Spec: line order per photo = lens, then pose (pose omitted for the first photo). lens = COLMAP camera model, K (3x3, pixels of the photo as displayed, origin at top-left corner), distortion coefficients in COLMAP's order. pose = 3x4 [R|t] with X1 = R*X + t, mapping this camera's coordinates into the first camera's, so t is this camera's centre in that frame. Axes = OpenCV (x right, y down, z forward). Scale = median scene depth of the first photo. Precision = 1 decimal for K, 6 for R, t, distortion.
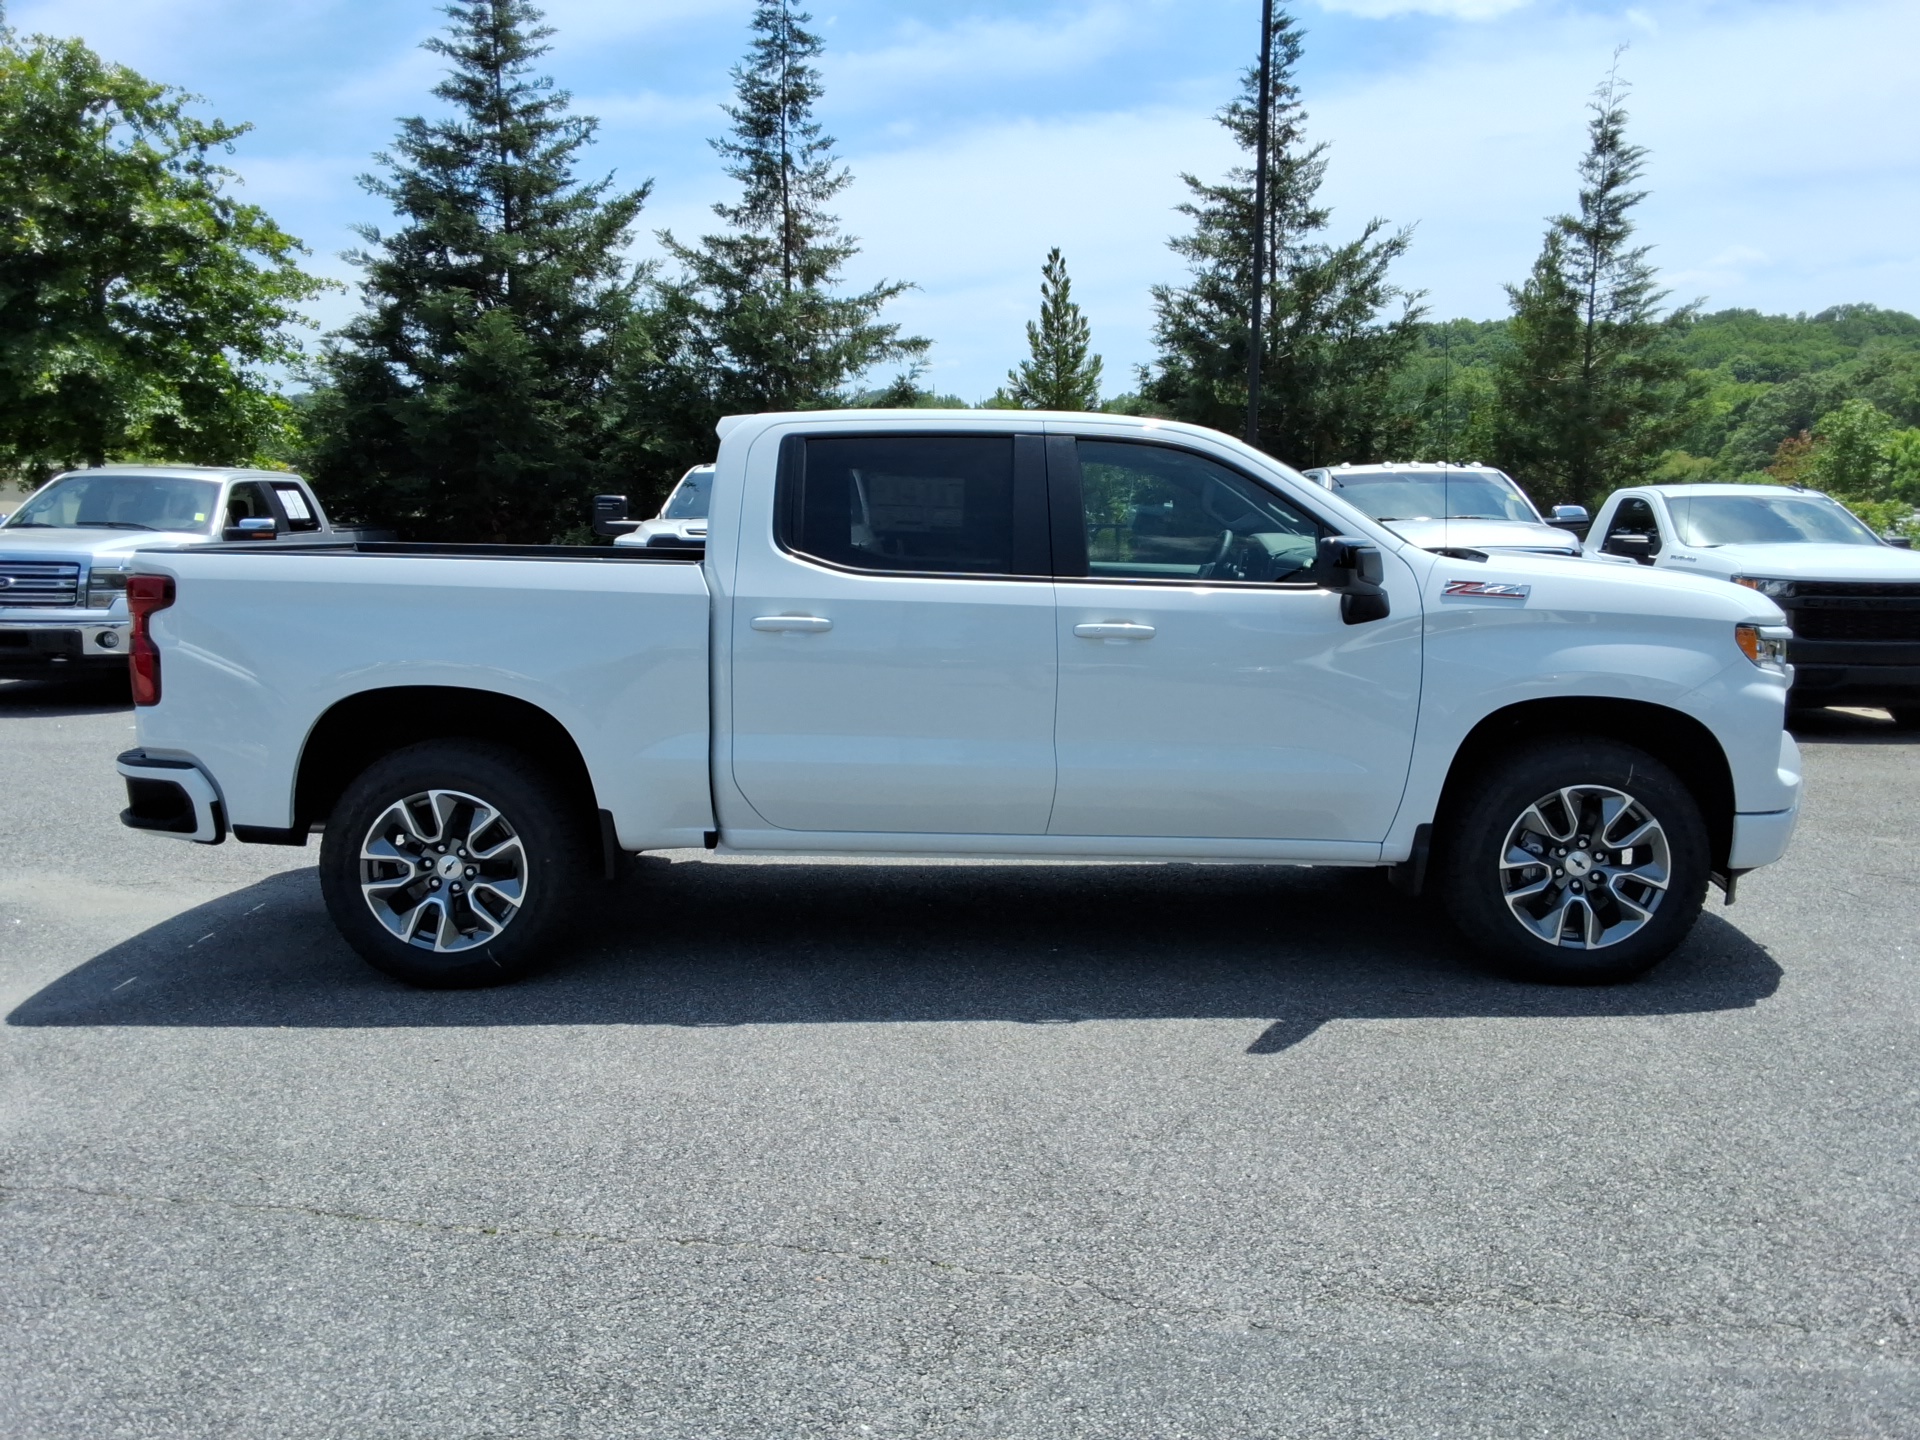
lens RADIAL K [[1554.2, 0, 961.0], [0, 1554.2, 727.0], [0, 0, 1]] dist [0.110774, -0.164919]
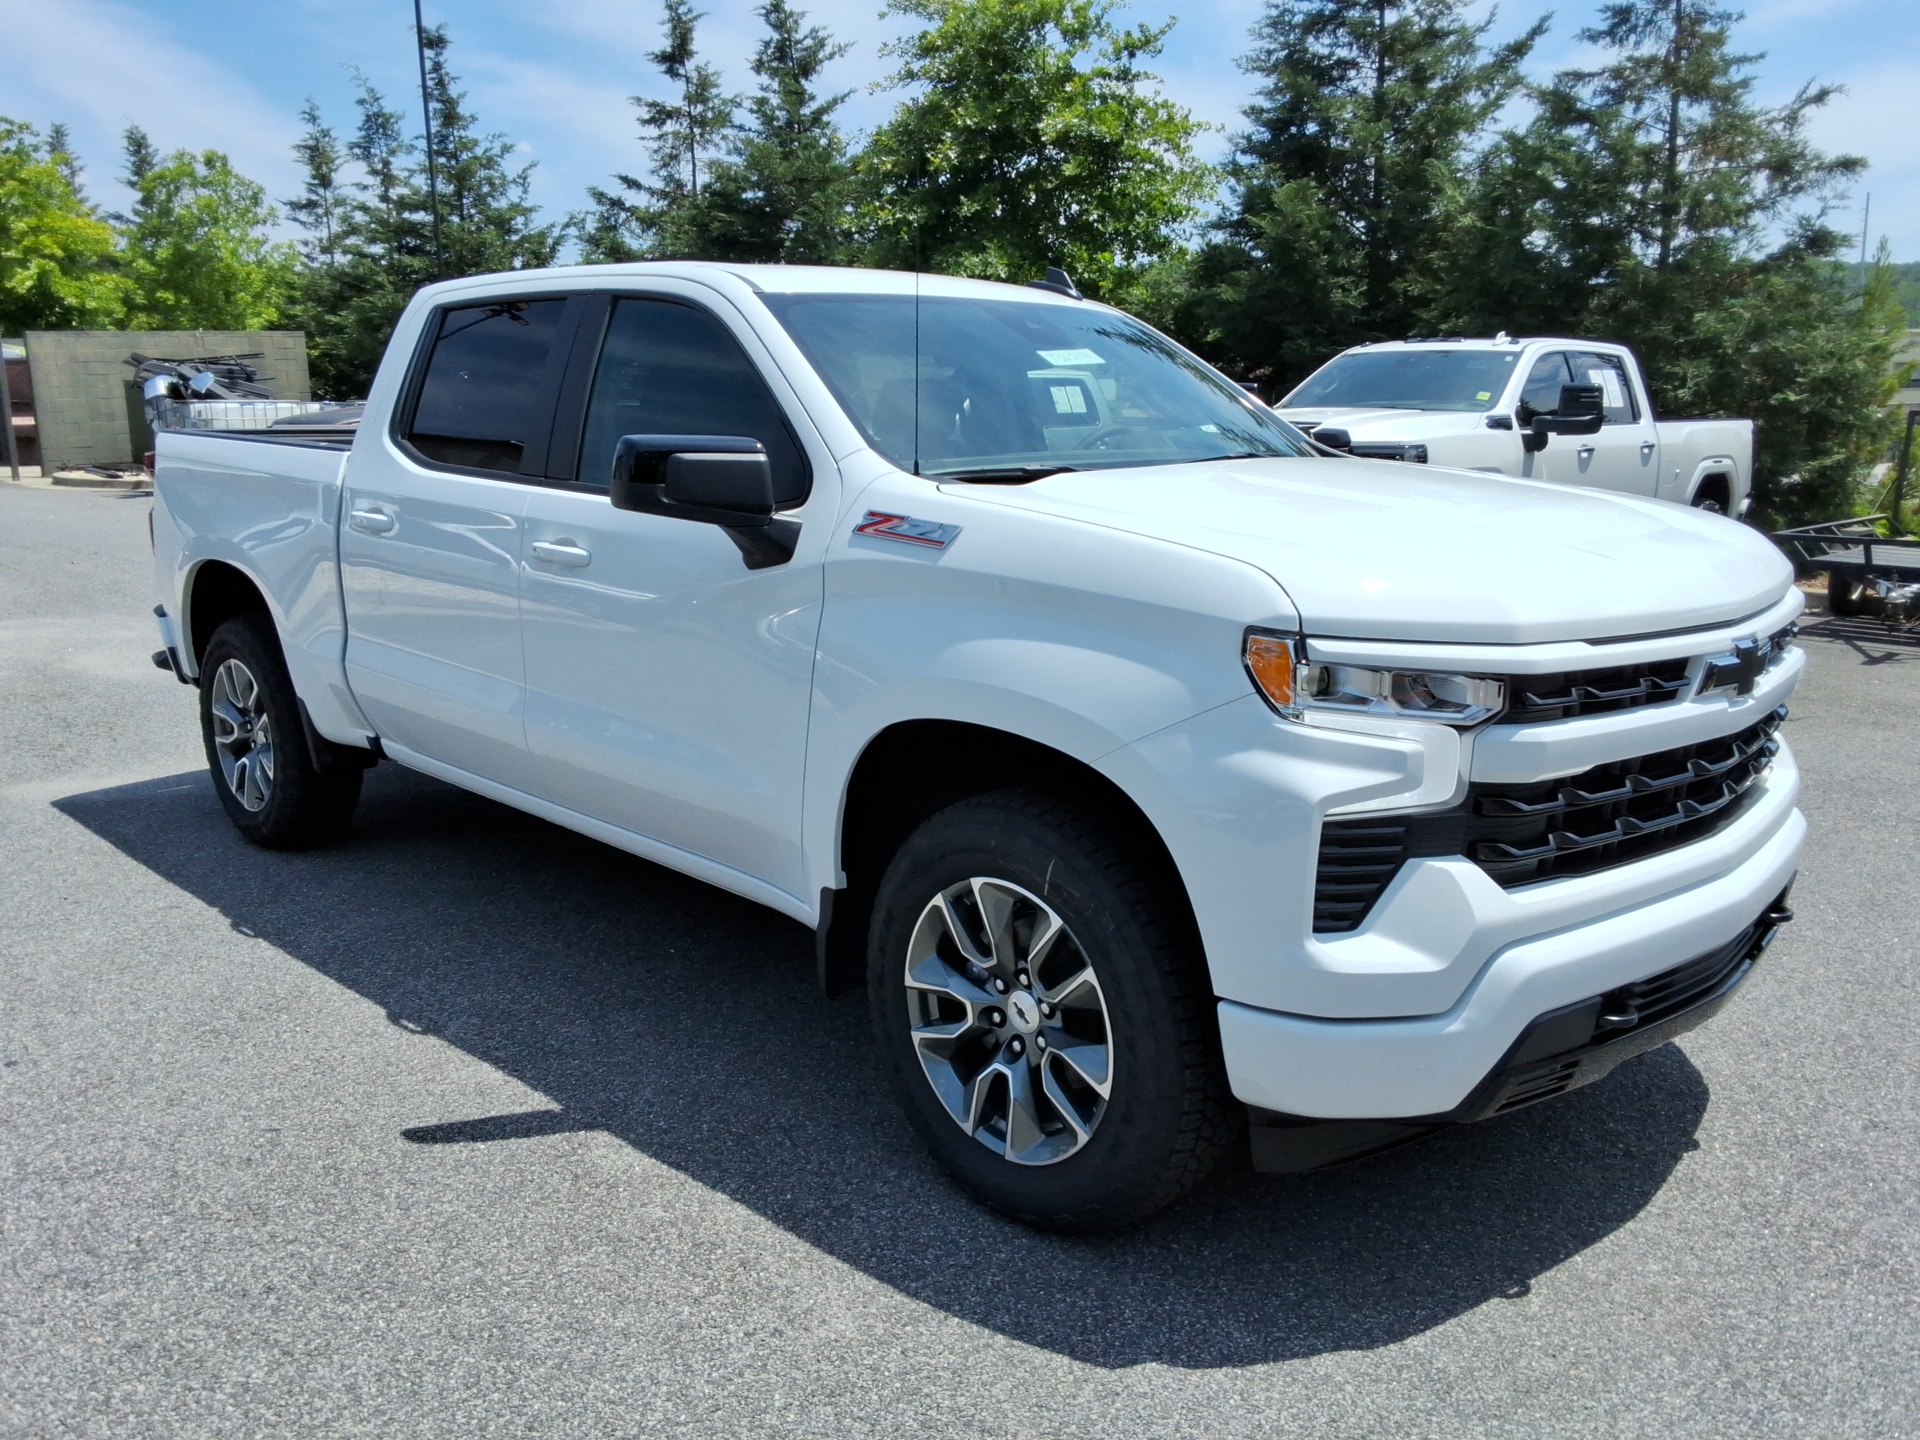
lens RADIAL K [[1554.2, 0, 965.2], [0, 1554.2, 704.4], [0, 0, 1]] dist [0.110774, -0.164919]
pose [[0.701940, 0.134641, -0.699394, 0.287723], [-0.097989, 0.990888, 0.092411, -0.028873], [0.705463, 0.003666, 0.708737, 0.217682]]
